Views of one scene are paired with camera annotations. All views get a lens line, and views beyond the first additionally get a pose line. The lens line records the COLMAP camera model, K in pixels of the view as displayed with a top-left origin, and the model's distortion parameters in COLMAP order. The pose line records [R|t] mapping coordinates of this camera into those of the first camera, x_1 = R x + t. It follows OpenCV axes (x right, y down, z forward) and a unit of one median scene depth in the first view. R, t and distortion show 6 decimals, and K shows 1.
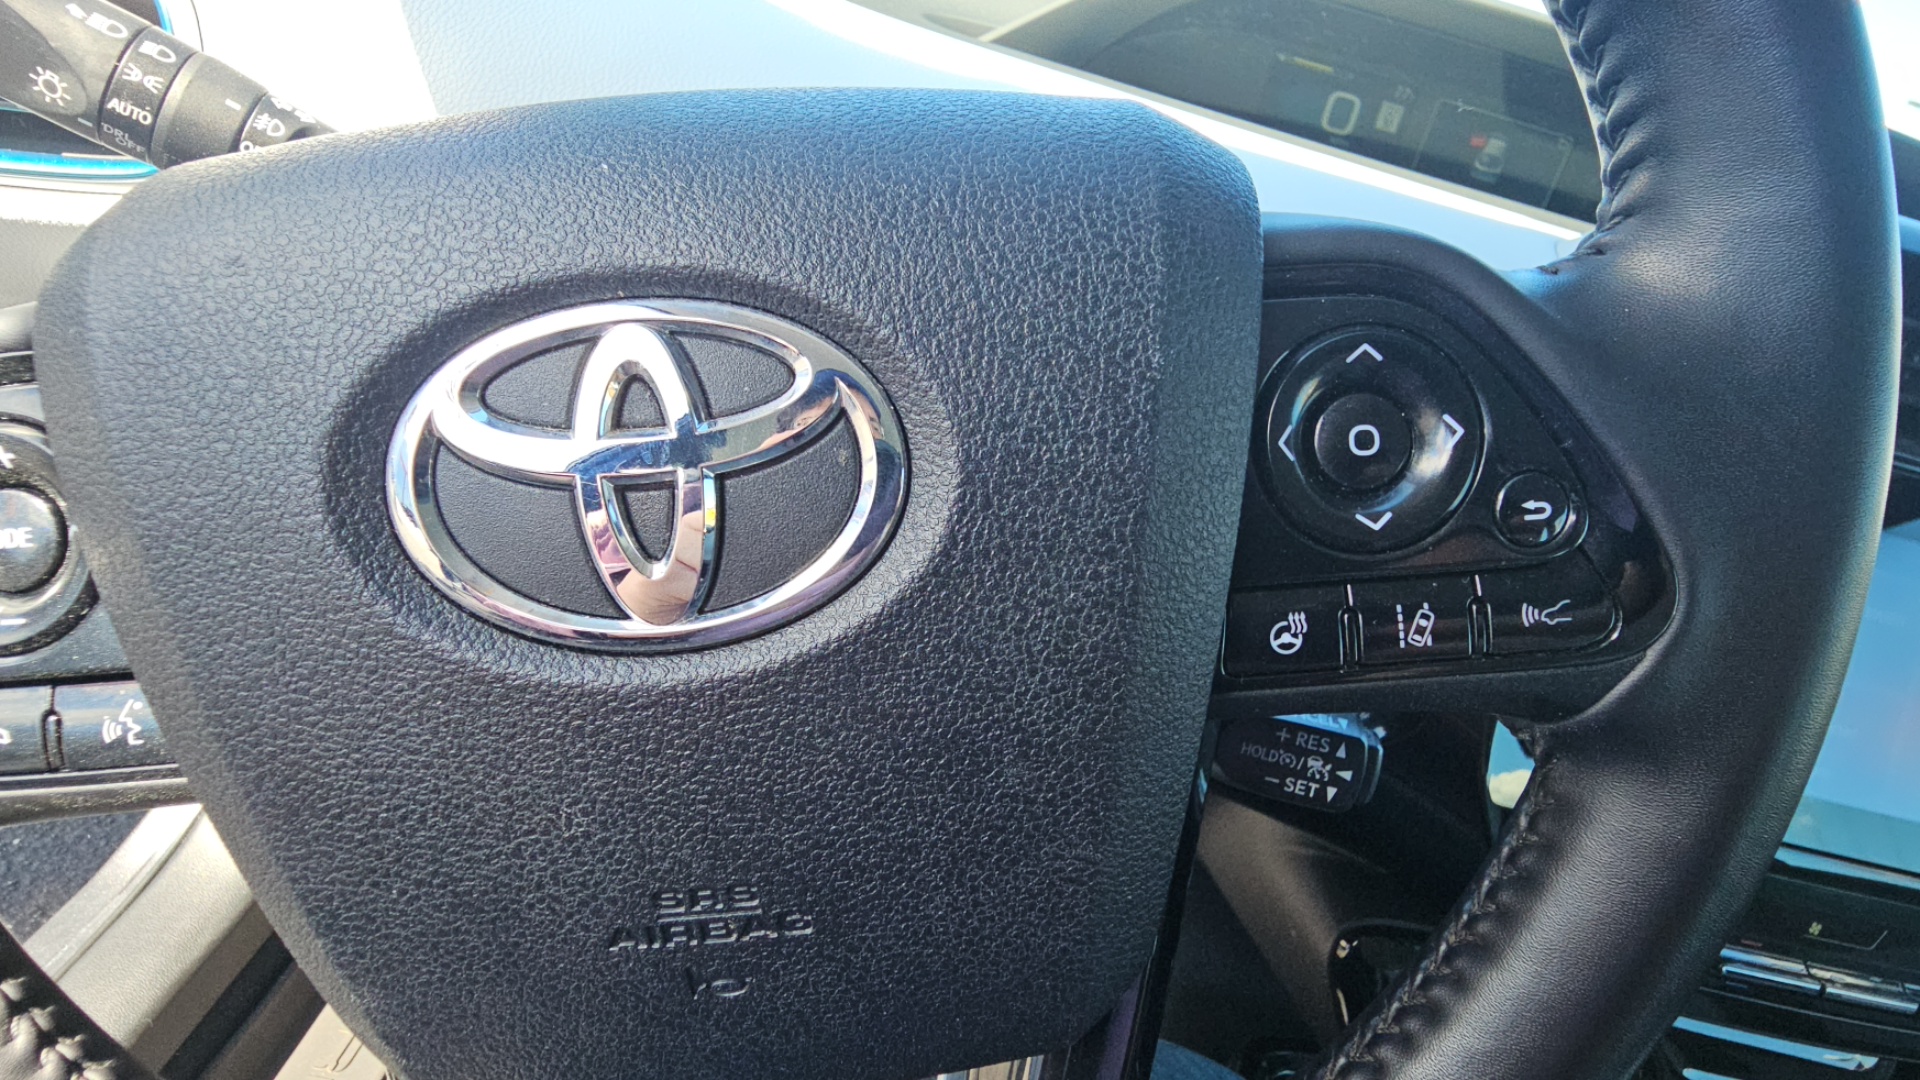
lens RADIAL K [[863.5, 0, 962.8], [0, 863.5, 548.1], [0, 0, 1]] dist [0.009269, -0.008142]
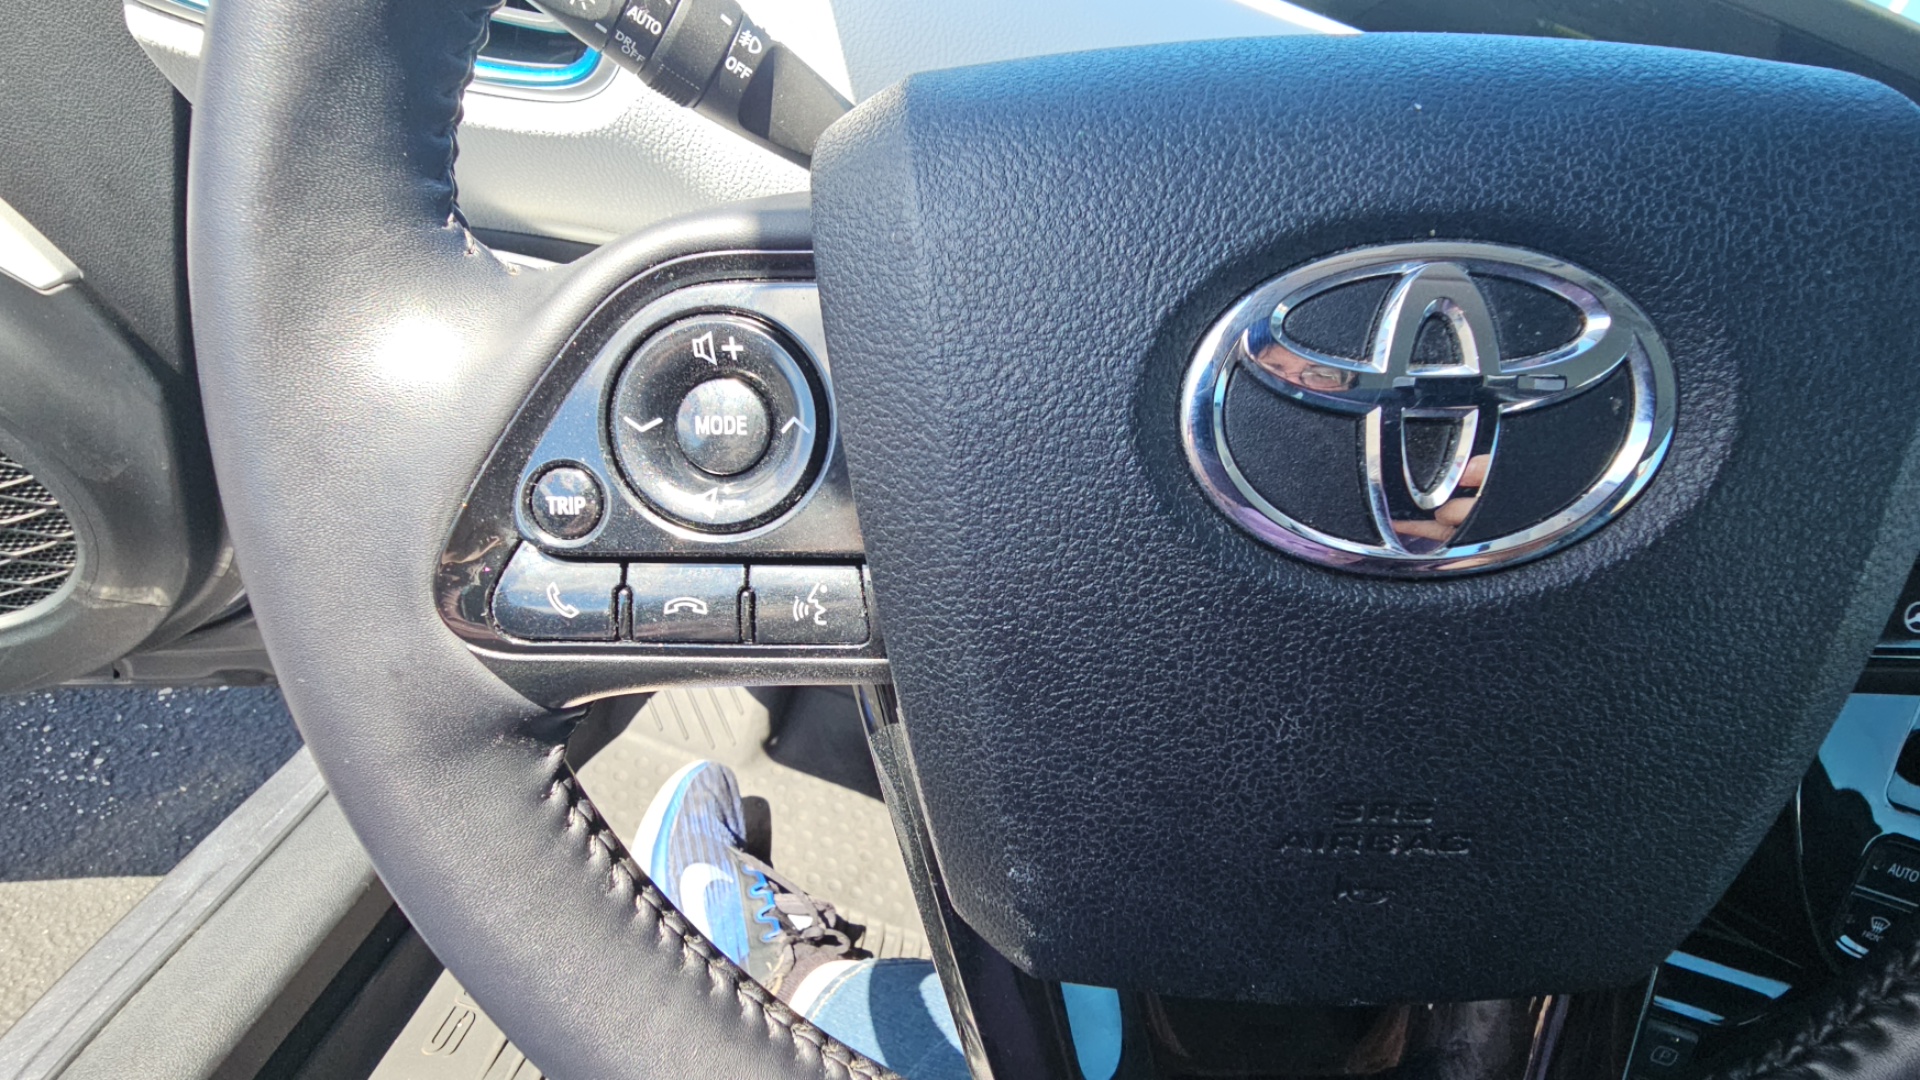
lens RADIAL K [[856.5, 0, 969.2], [0, 856.5, 540.8], [0, 0, 1]] dist [0.010844, -0.002498]
pose [[0.995908, 0.080449, -0.041177, -0.802442], [-0.078584, 0.995889, 0.045059, 0.065231], [0.044633, -0.041639, 0.998135, -0.066684]]
